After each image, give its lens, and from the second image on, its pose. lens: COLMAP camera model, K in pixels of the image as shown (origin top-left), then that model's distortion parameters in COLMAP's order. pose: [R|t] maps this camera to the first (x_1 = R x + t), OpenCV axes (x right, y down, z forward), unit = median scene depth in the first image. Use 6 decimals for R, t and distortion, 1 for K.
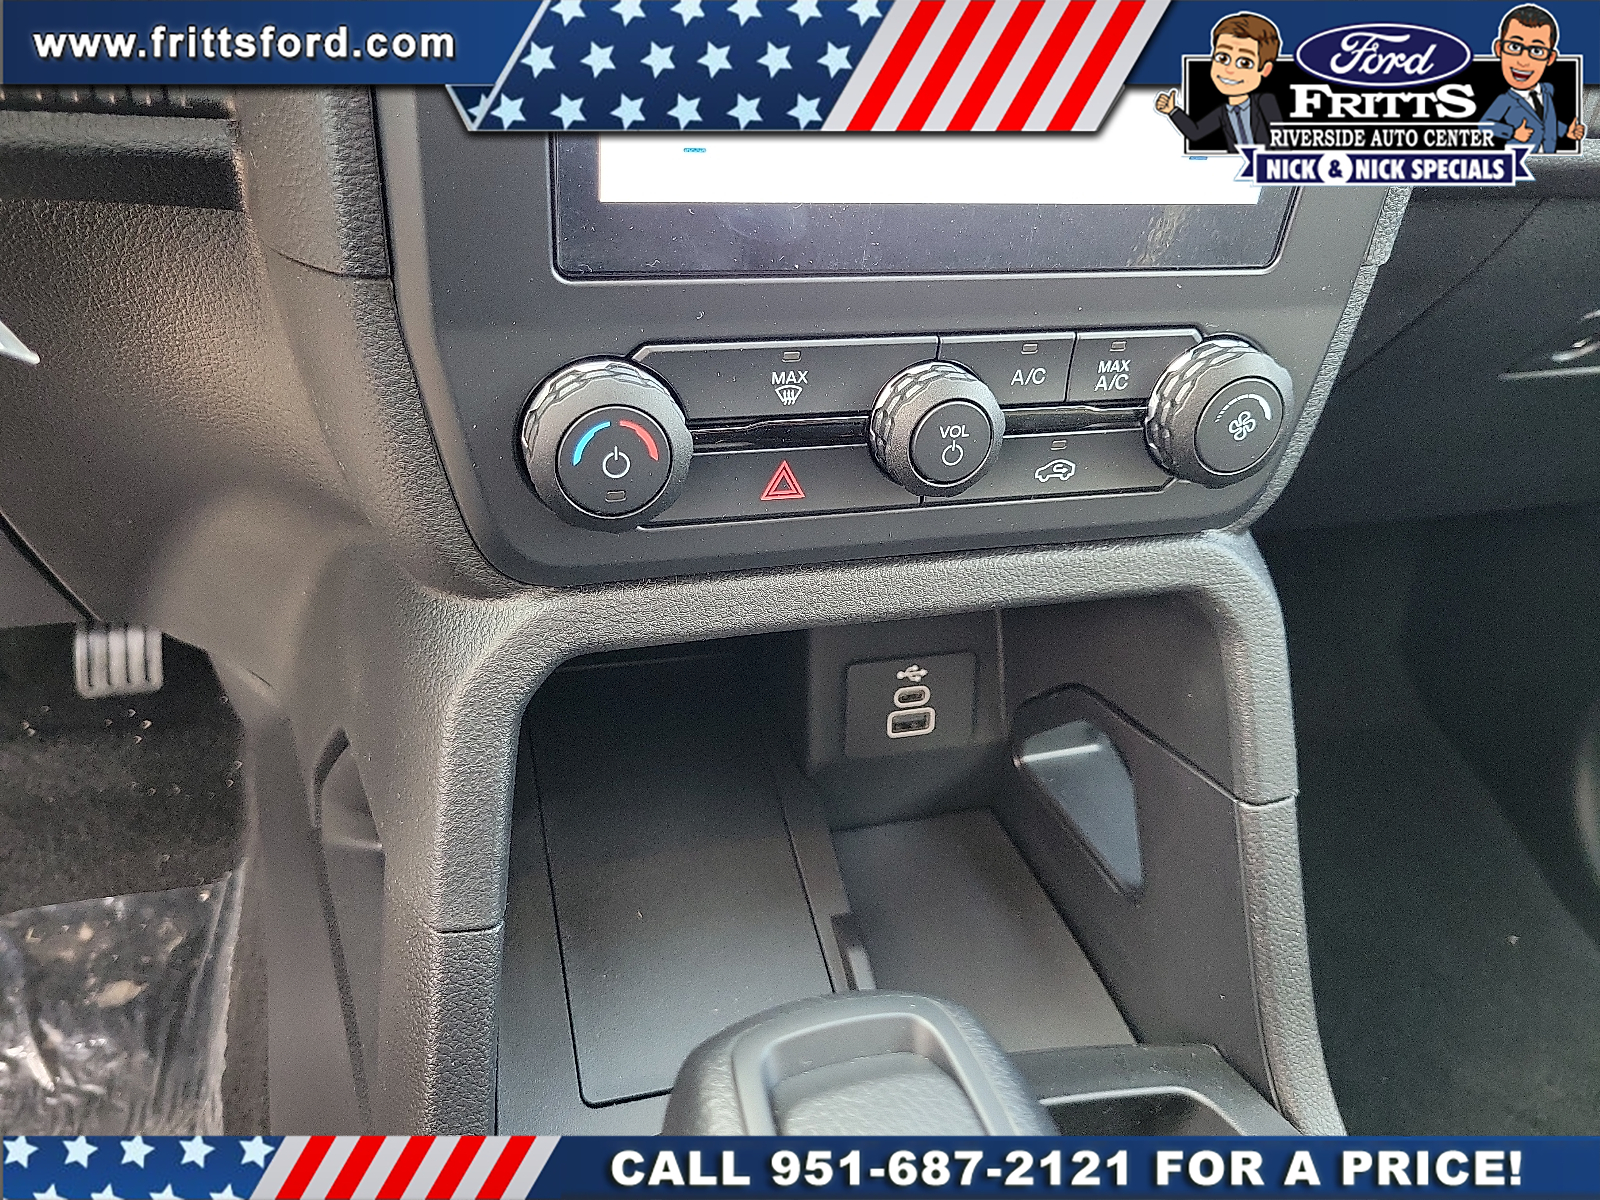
lens RADIAL K [[1223.5, 0, 800.0], [0, 1223.5, 600.0], [0, 0, 1]] dist [0.092381, 0.000049]
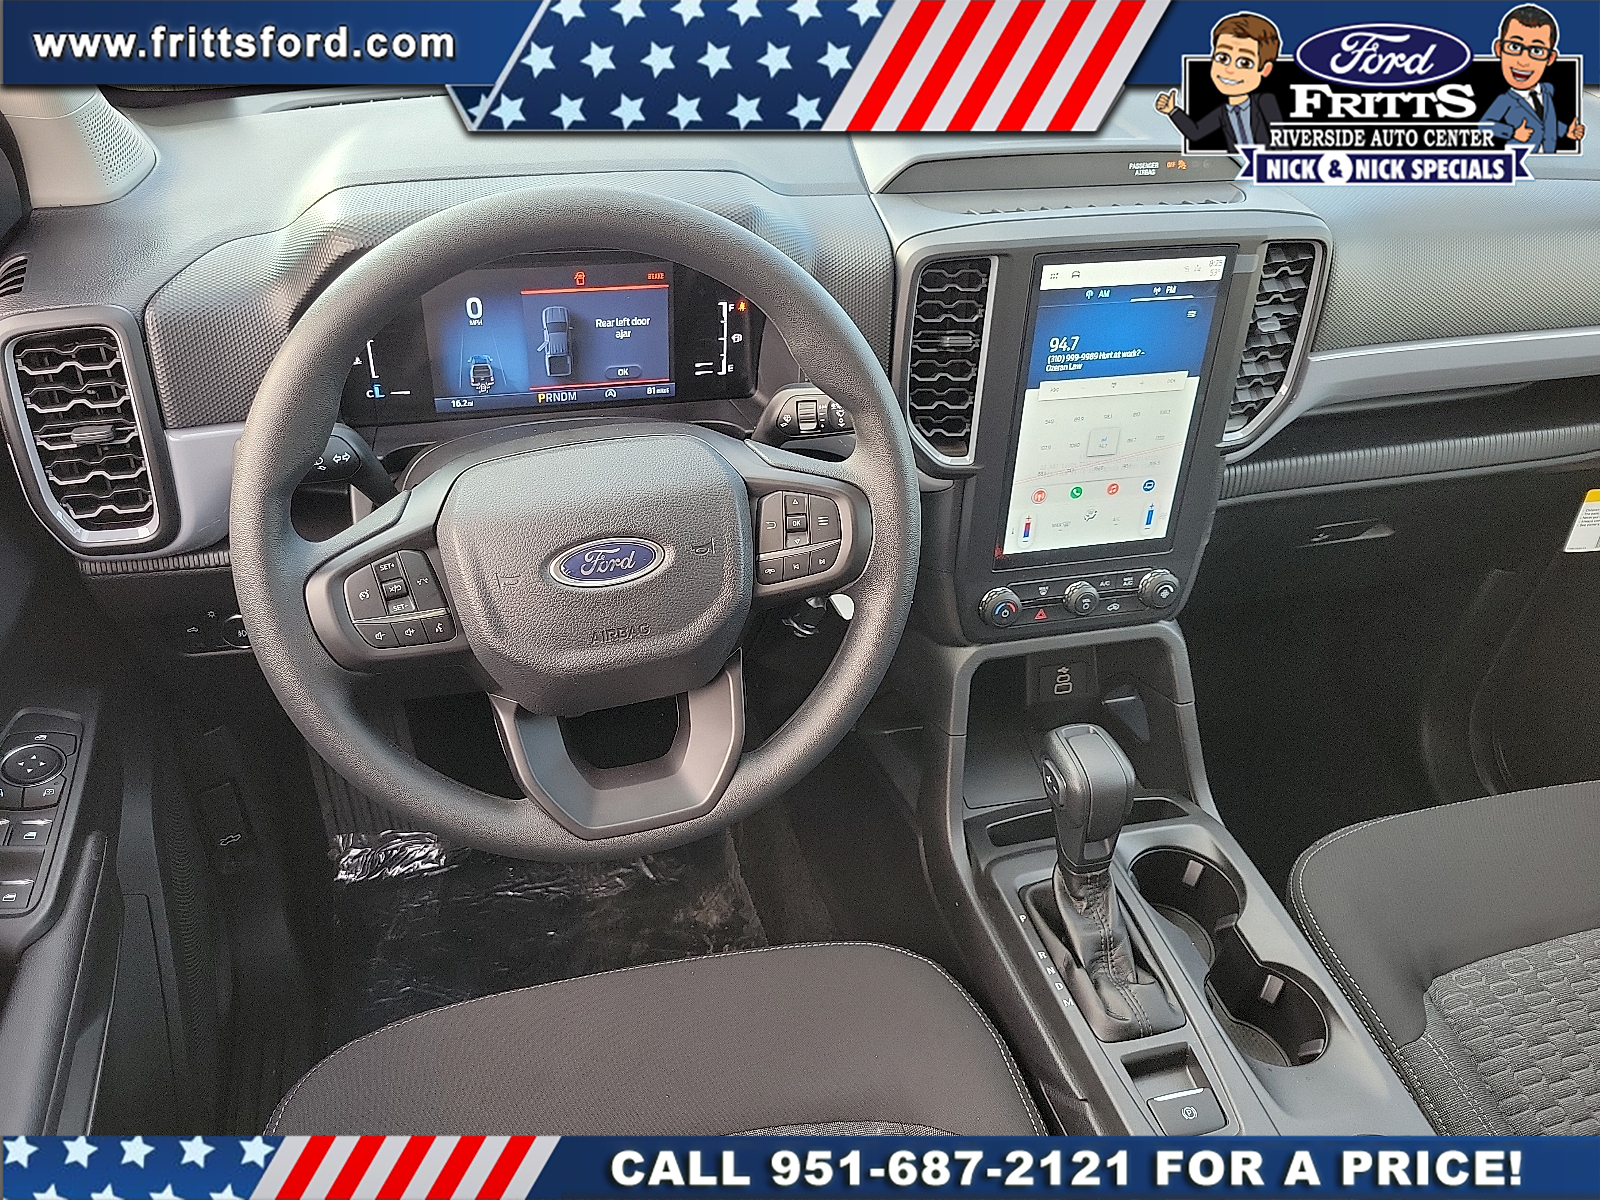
lens RADIAL K [[1223.5, 0, 800.0], [0, 1223.5, 600.0], [0, 0, 1]] dist [0.092381, 0.000049]
pose [[0.998074, -0.032078, -0.053098, -0.521306], [0.030272, 0.998947, -0.034476, -0.028494], [0.054148, 0.032802, 0.997994, -2.668036]]
